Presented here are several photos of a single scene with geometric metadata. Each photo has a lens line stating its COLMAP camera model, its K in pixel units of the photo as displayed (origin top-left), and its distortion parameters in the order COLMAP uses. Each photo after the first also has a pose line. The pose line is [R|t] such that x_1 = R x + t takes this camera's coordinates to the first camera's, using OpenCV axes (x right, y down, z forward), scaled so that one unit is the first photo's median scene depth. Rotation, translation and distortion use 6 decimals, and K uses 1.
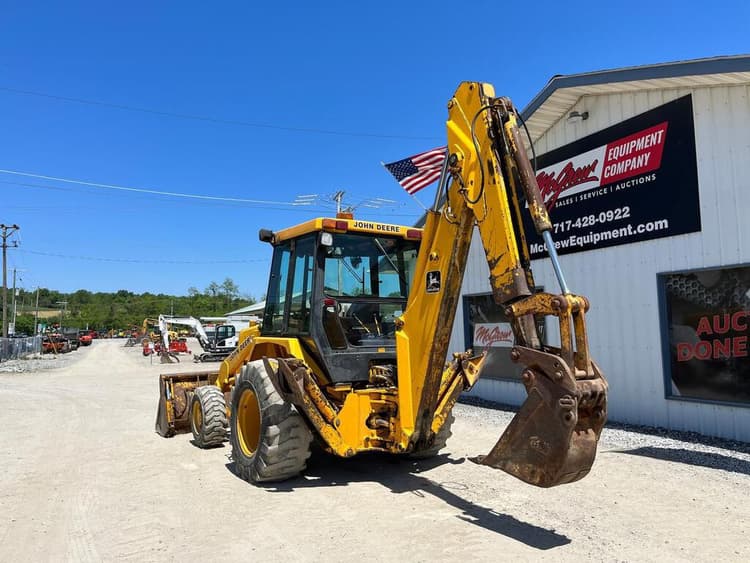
lens RADIAL K [[569.9, 0, 375.0], [0, 569.9, 281.5], [0, 0, 1]] dist [0.013944, -0.006811]
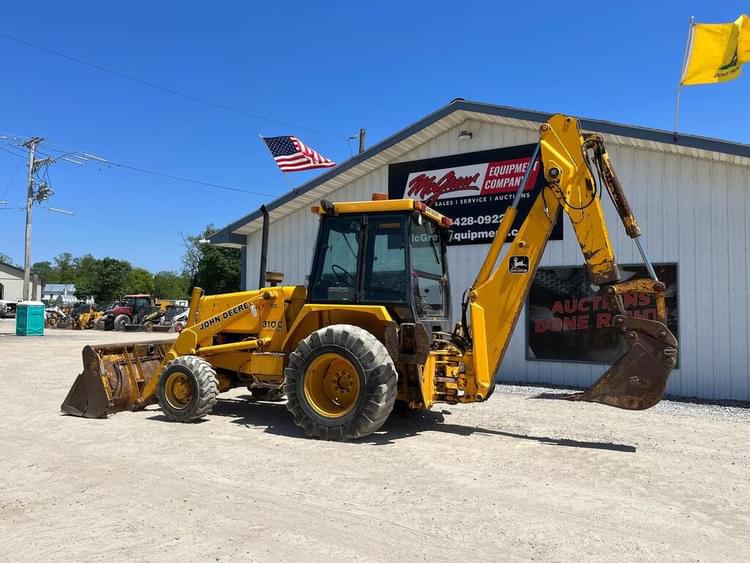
lens RADIAL K [[569.9, 0, 375.0], [0, 569.9, 281.5], [0, 0, 1]] dist [0.013944, -0.006811]
pose [[0.835768, 0.055911, 0.546229, -0.486550], [-0.074078, 0.997189, 0.011273, 0.027147], [-0.544063, -0.049885, 0.837560, 0.064674]]
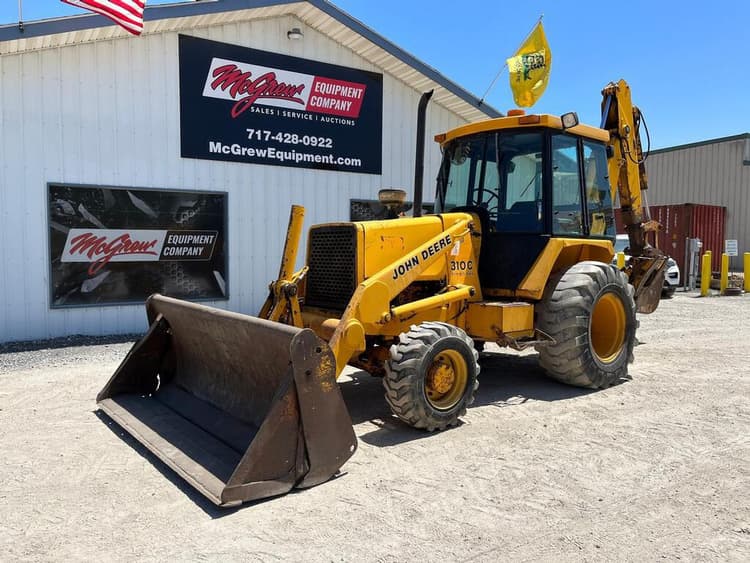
lens RADIAL K [[569.9, 0, 375.0], [0, 569.9, 281.5], [0, 0, 1]] dist [0.013944, -0.006811]
pose [[-0.121098, -0.042618, 0.991725, -0.737799], [-0.085904, 0.995780, 0.032303, 0.114977], [-0.988916, -0.081281, -0.124248, 0.999119]]
